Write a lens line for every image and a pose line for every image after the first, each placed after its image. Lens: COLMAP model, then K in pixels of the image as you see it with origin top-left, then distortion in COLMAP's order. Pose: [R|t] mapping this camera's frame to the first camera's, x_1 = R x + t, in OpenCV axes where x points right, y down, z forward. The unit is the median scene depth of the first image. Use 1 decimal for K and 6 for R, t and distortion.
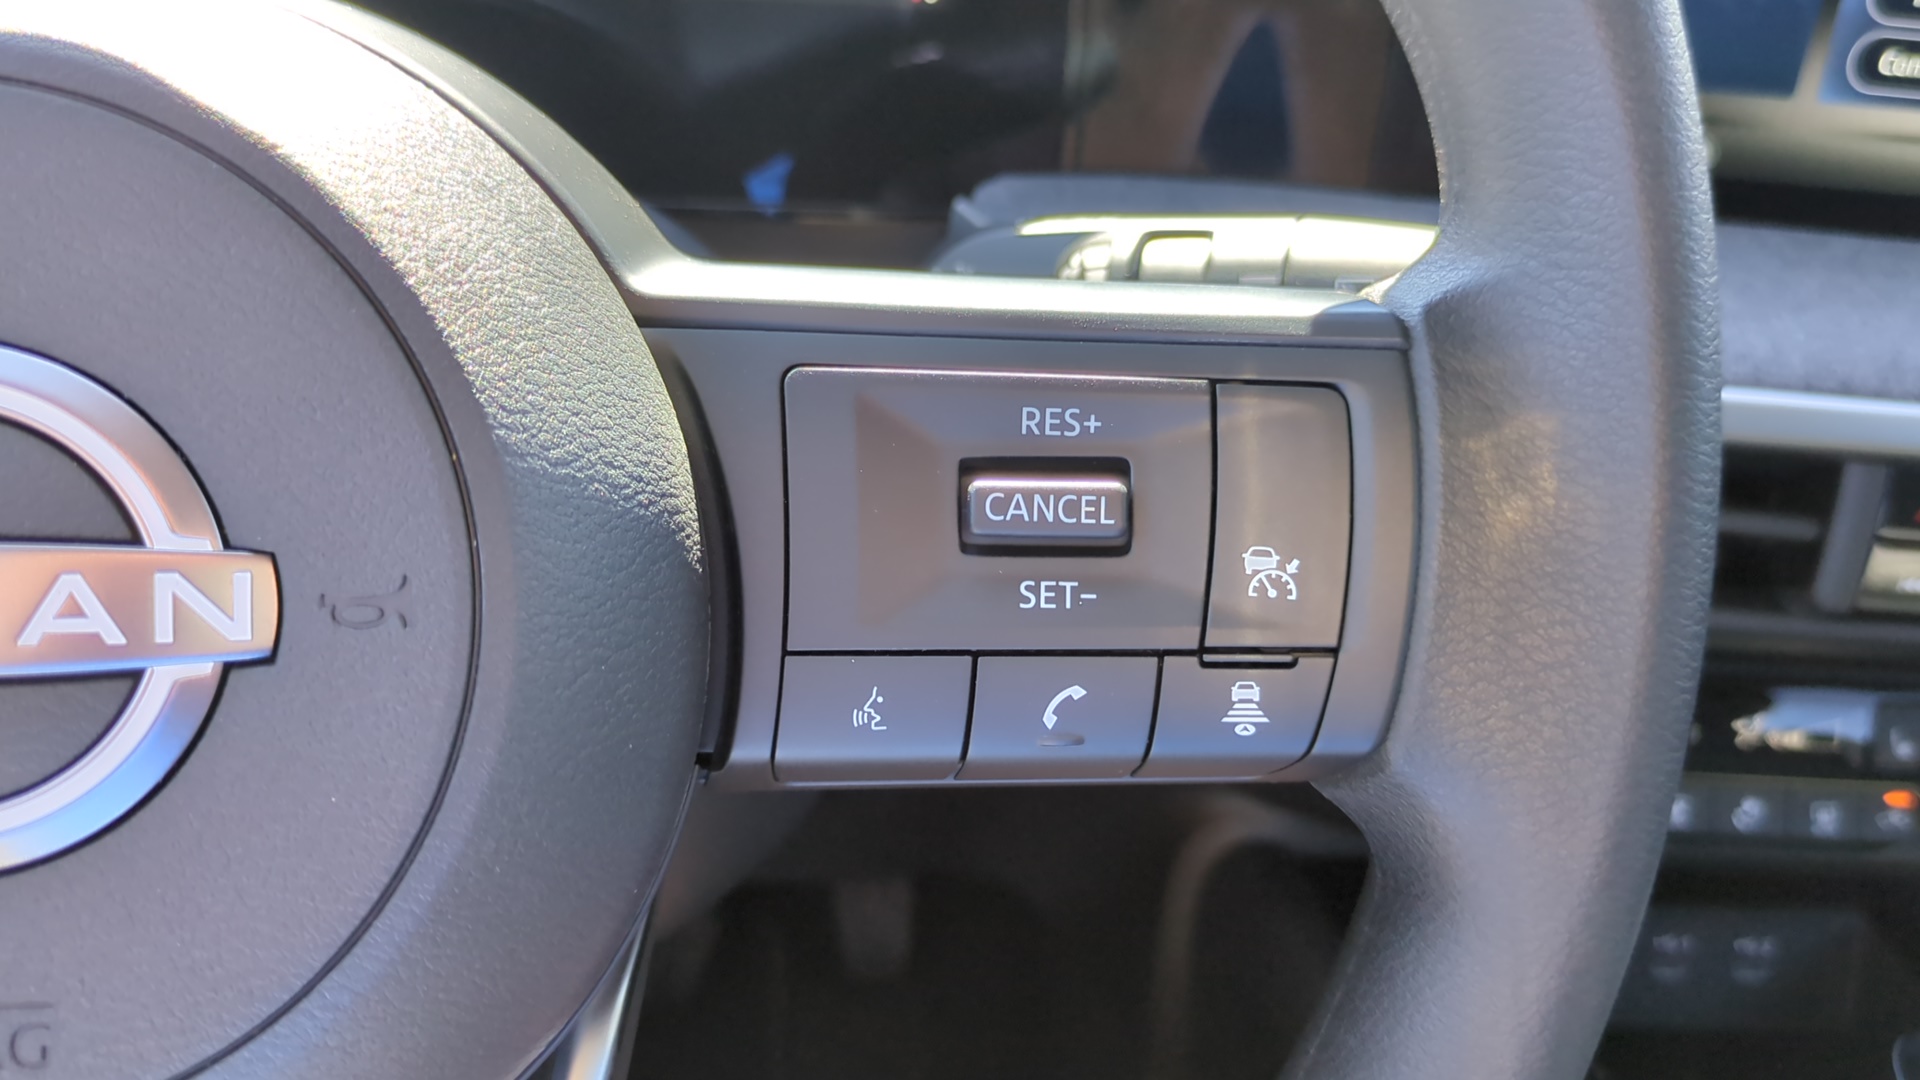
lens RADIAL K [[1646.5, 0, 962.8], [0, 1646.5, 548.9], [0, 0, 1]] dist [0.018415, -0.011581]
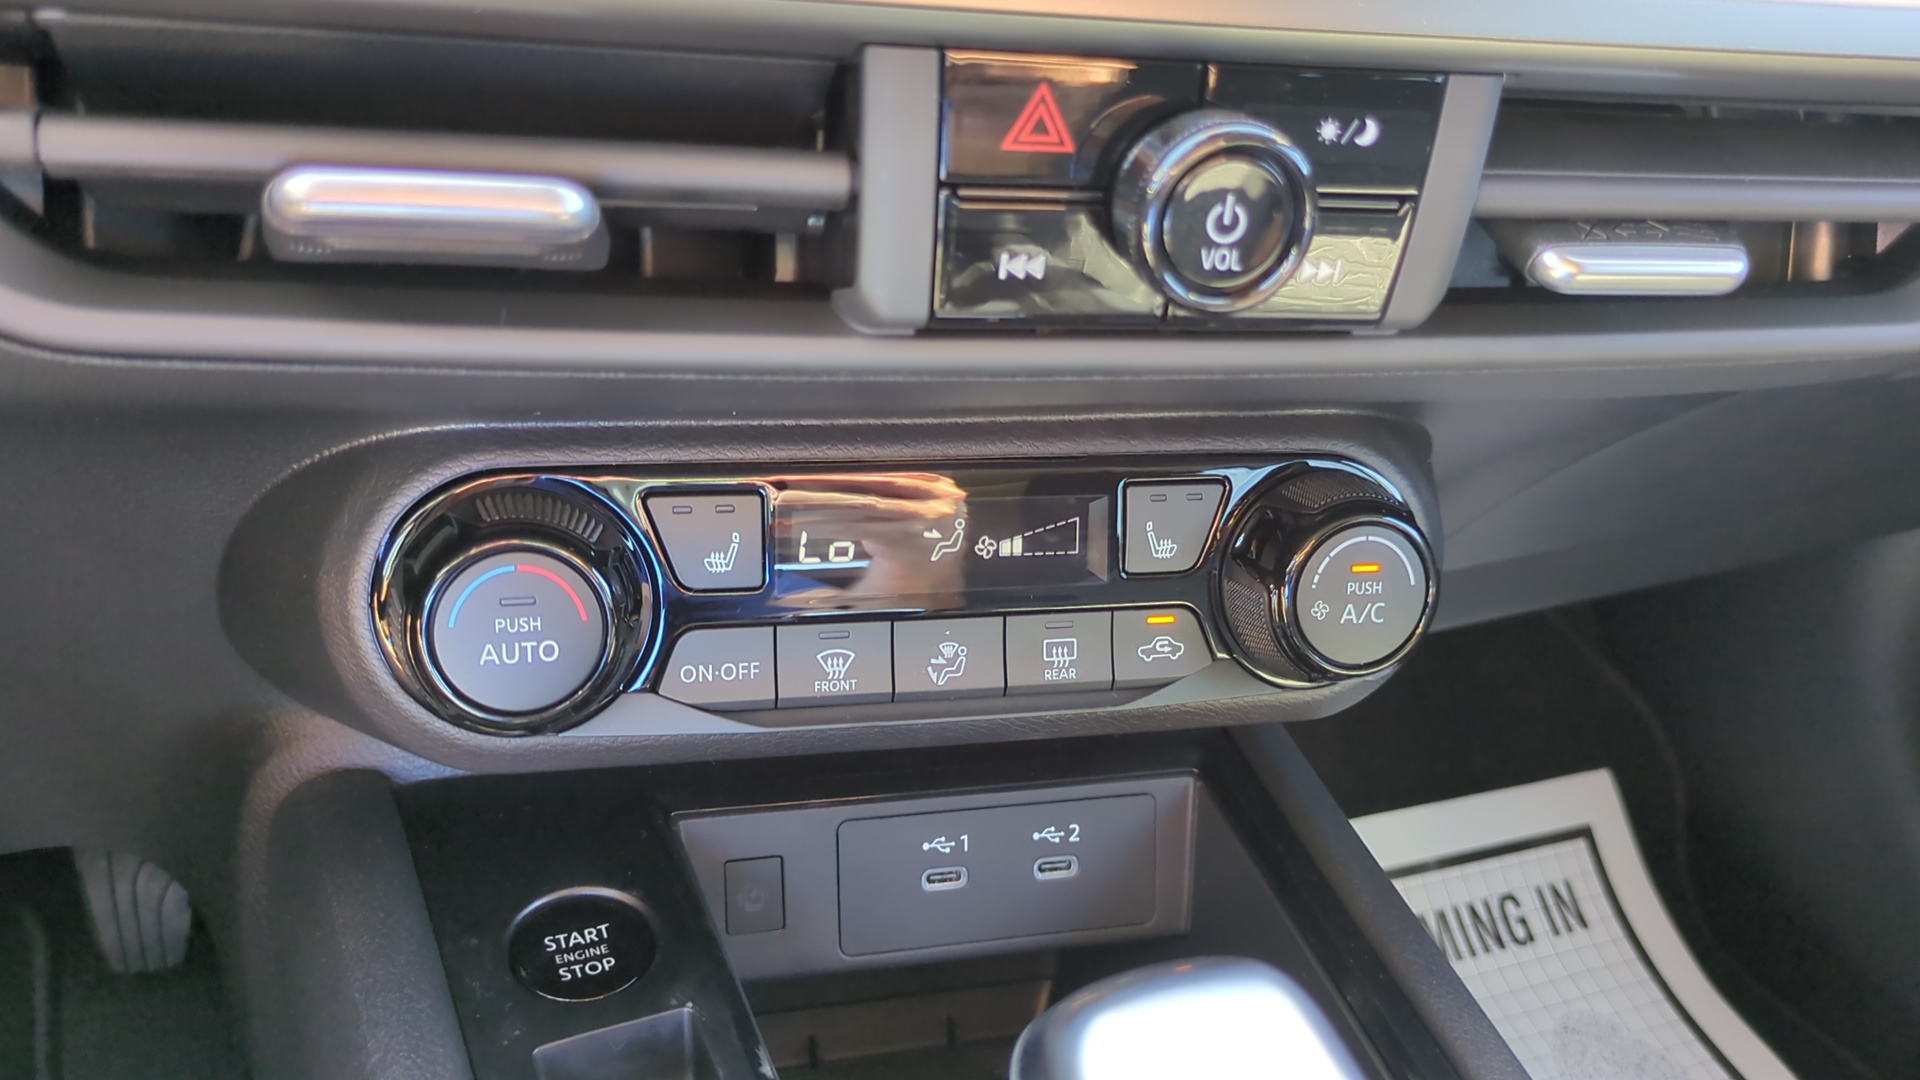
lens RADIAL K [[1646.5, 0, 959.4], [0, 1646.5, 536.9], [0, 0, 1]] dist [0.018415, -0.011581]
pose [[0.976273, -0.084064, 0.199560, 0.858418], [0.070868, 0.994856, 0.072385, 0.146897], [-0.204619, -0.056525, 0.977208, 0.855332]]
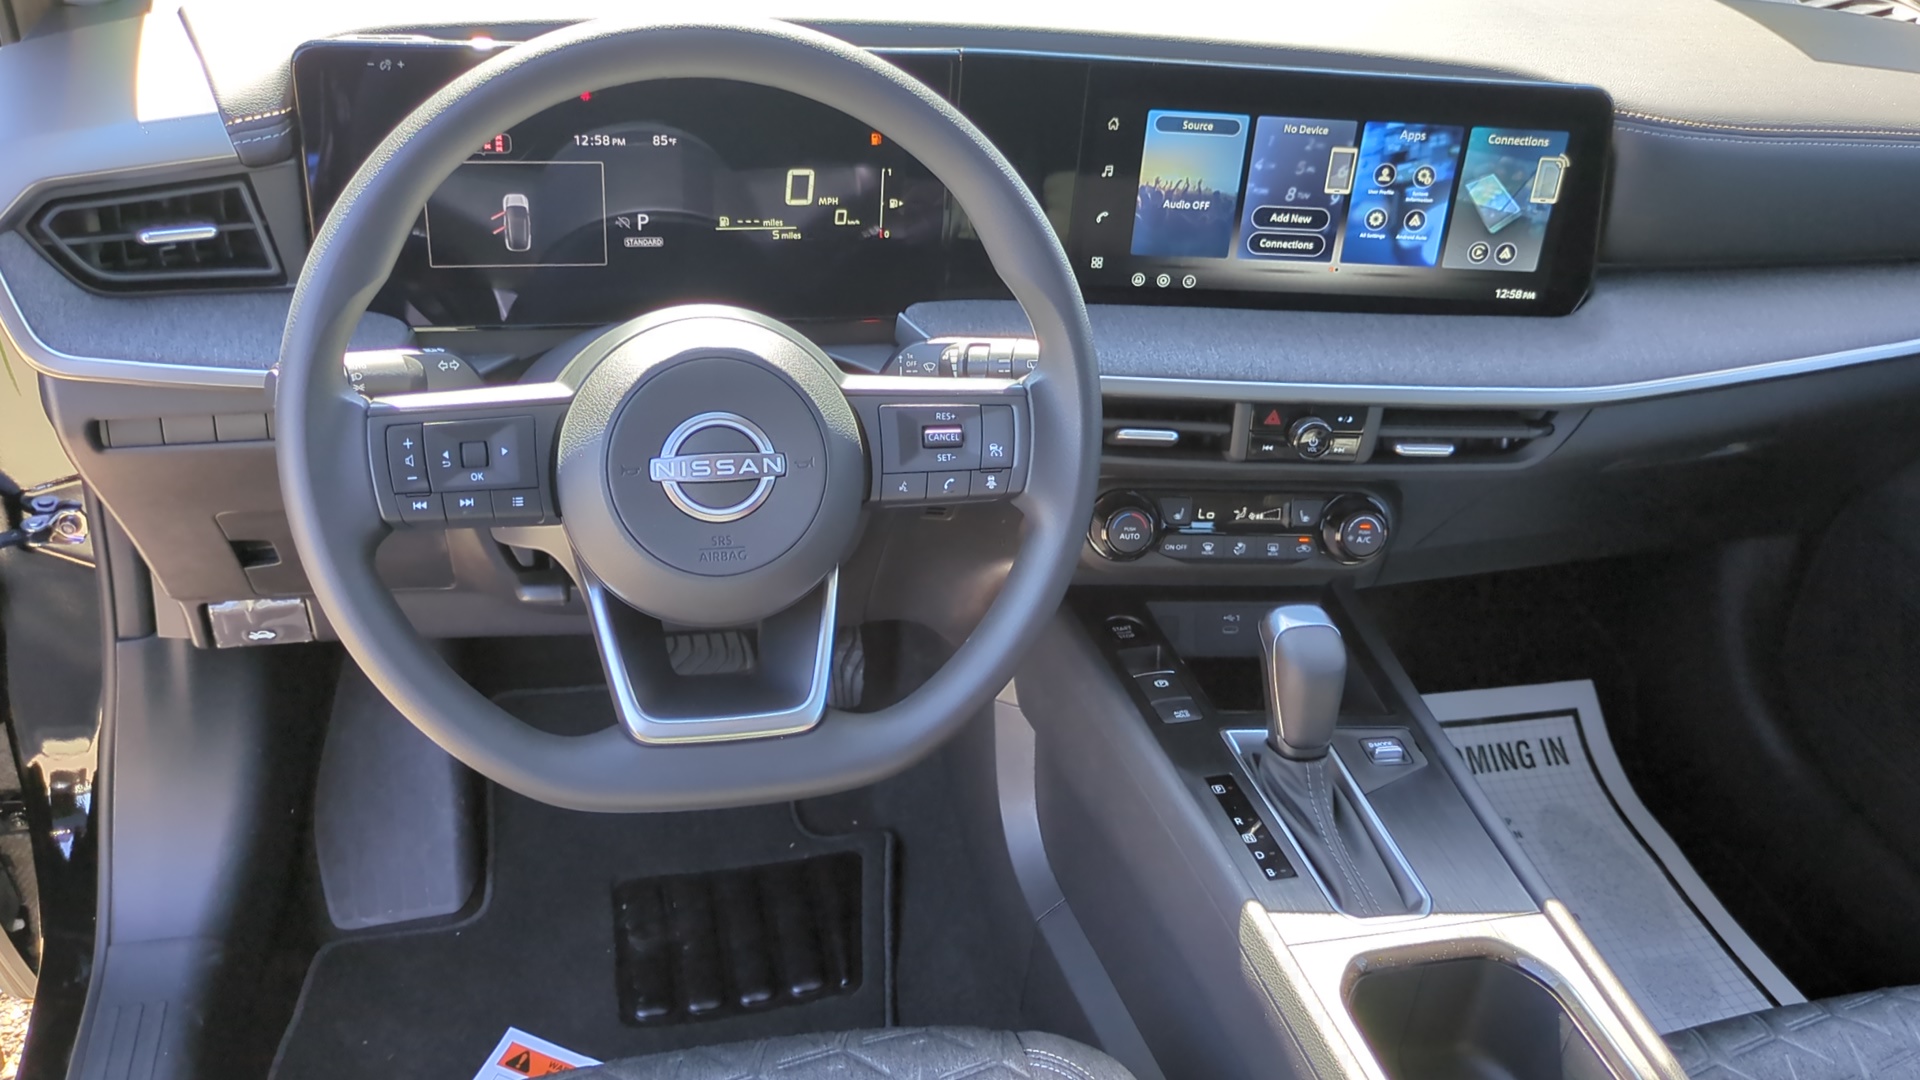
lens RADIAL K [[1646.5, 0, 960.3], [0, 1646.5, 545.5], [0, 0, 1]] dist [0.018415, -0.011581]
pose [[0.996707, -0.040927, 0.069998, -0.210222], [0.036795, 0.997560, 0.059339, 0.003787], [-0.072256, -0.056568, 0.995781, -3.193985]]
